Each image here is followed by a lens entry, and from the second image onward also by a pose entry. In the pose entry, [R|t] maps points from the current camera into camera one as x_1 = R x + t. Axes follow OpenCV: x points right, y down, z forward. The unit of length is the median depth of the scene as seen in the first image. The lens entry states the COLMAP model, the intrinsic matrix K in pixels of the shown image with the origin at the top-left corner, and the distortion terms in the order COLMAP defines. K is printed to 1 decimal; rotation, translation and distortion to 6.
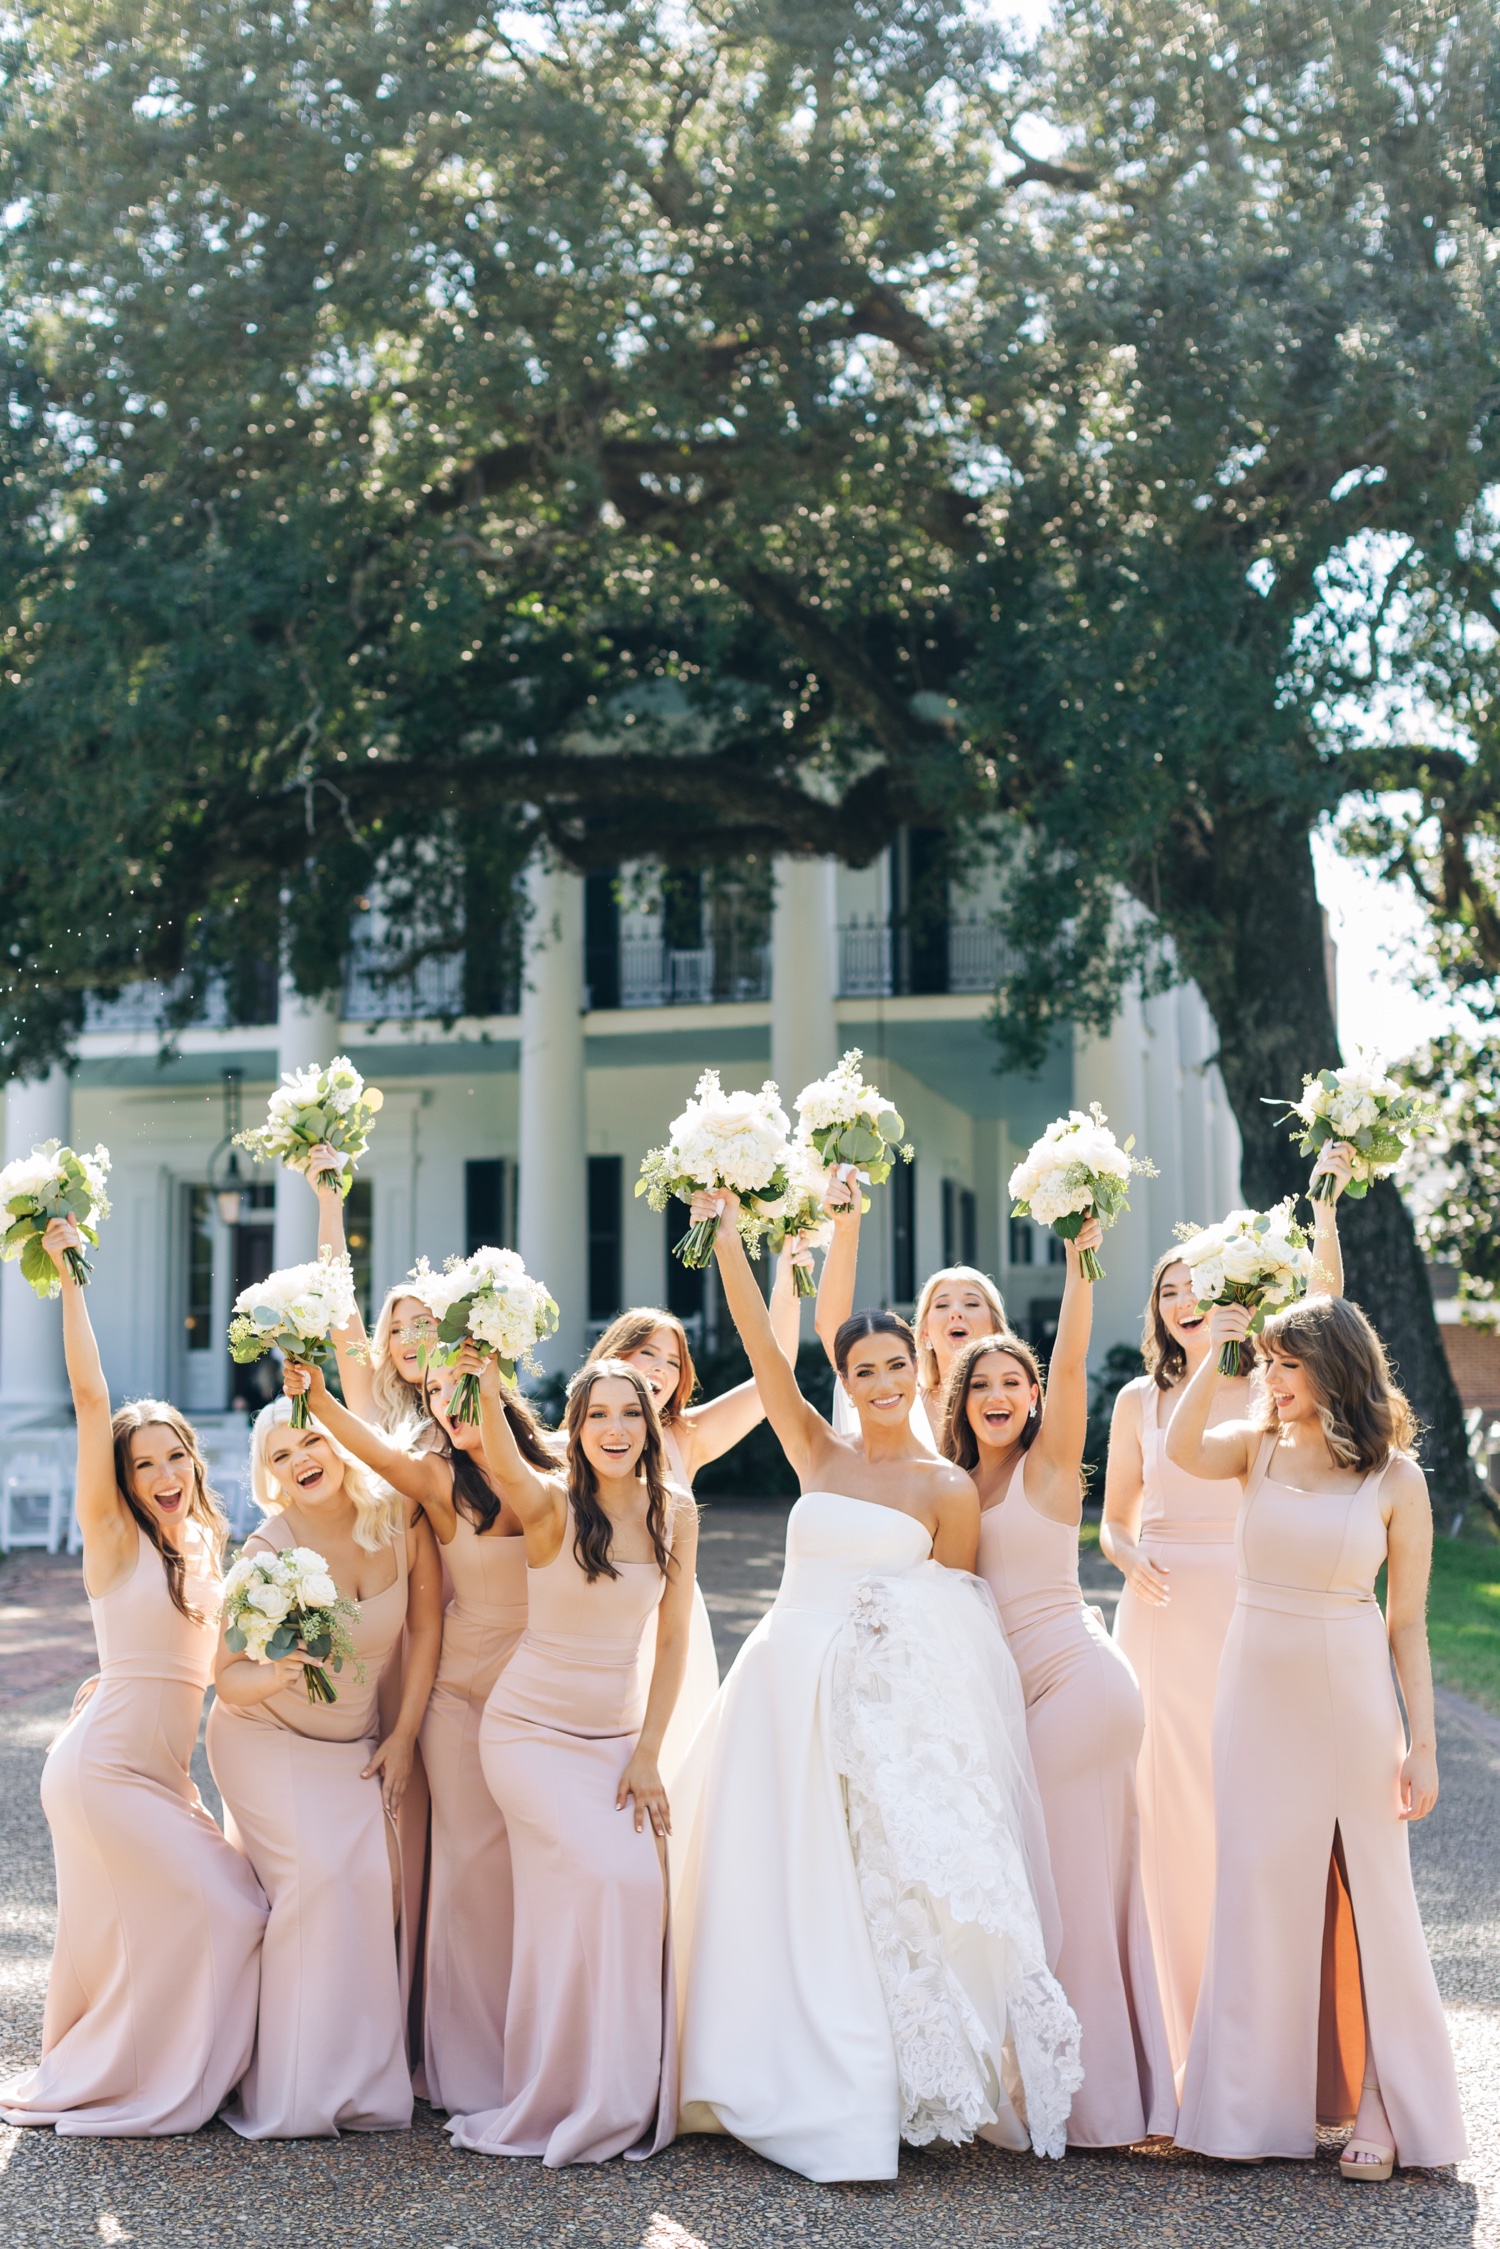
lens RADIAL K [[3460.4, 0, 750.0], [0, 3460.4, 1124.5], [0, 0, 1]] dist [-0.151486, -0.062956]
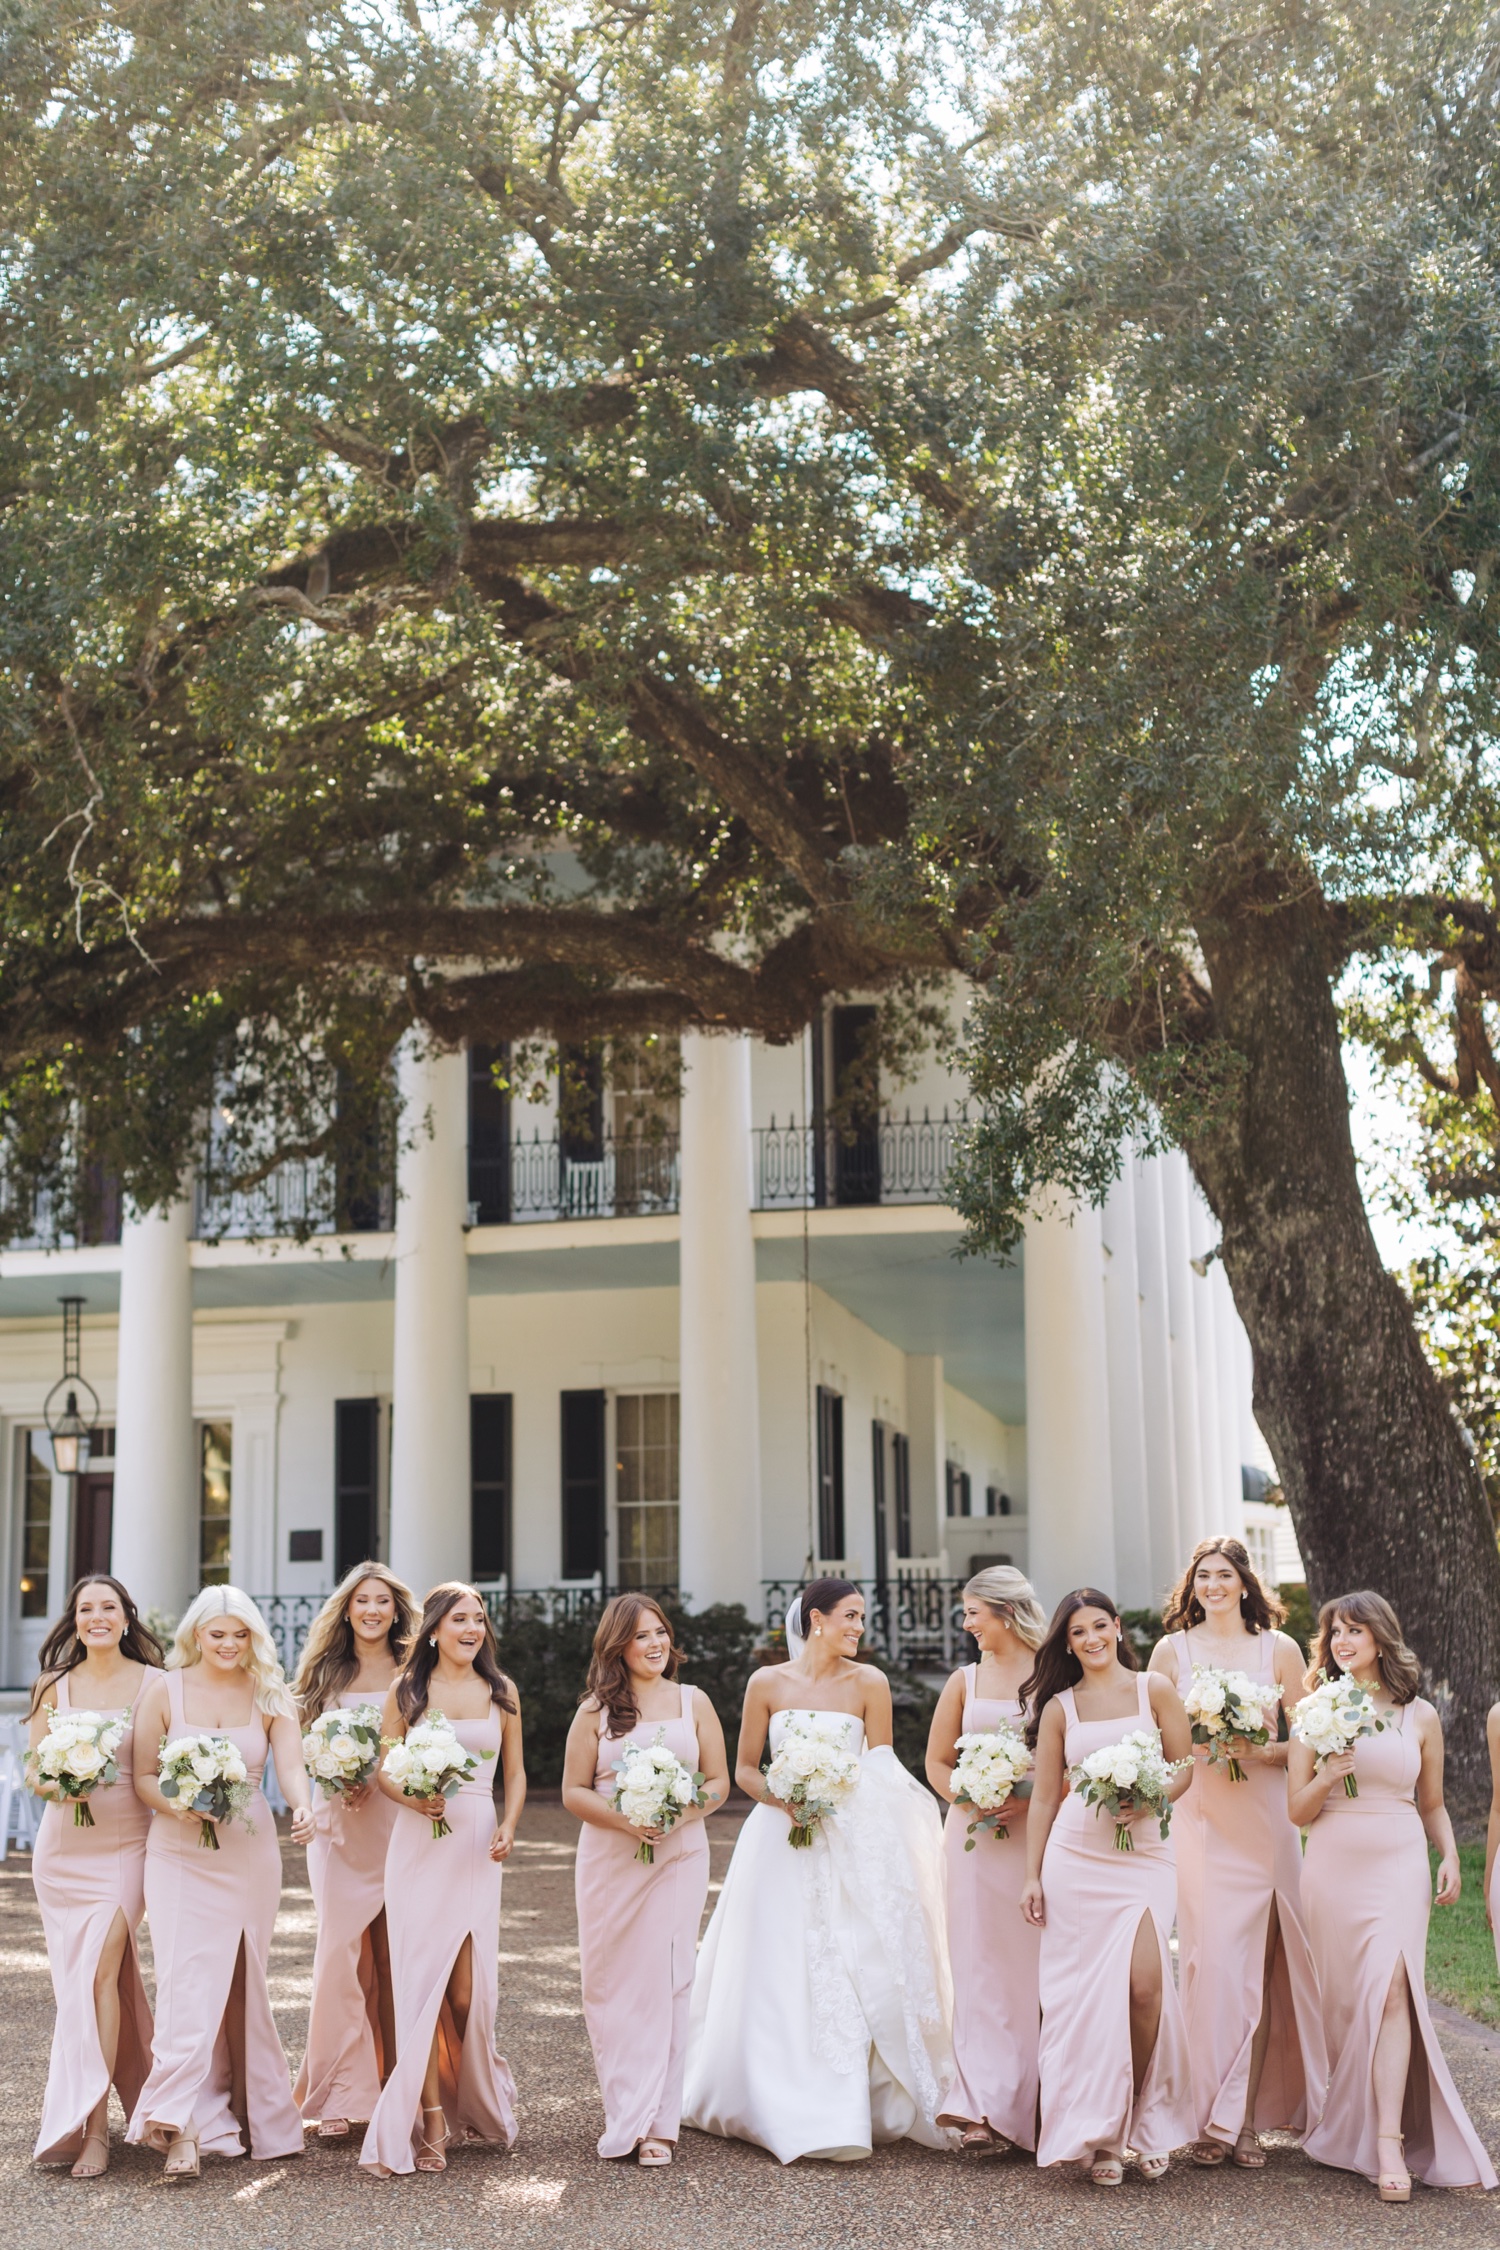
lens RADIAL K [[3252.5, 0, 744.0], [0, 3252.5, 1070.2], [0, 0, 1]] dist [-0.004601, -0.025350]
pose [[0.999762, -0.002037, 0.021699, 0.004813], [0.004200, 0.994970, -0.100082, 0.011595], [-0.021386, 0.100149, 0.994743, 0.183195]]
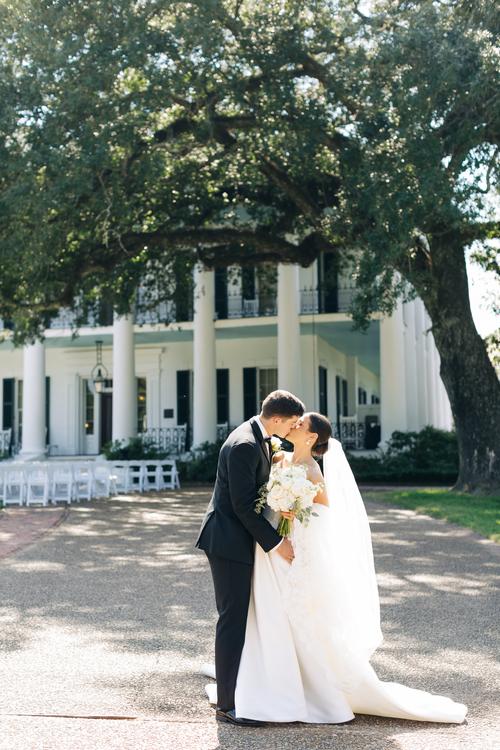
lens RADIAL K [[1048.3, 0, 251.0], [0, 1048.3, 373.6], [0, 0, 1]] dist [-0.033497, -0.028926]
pose [[0.999569, -0.009304, -0.027837, 0.008353], [0.009512, 0.999928, 0.007339, 0.007632], [0.027767, -0.007600, 0.999586, 0.106094]]
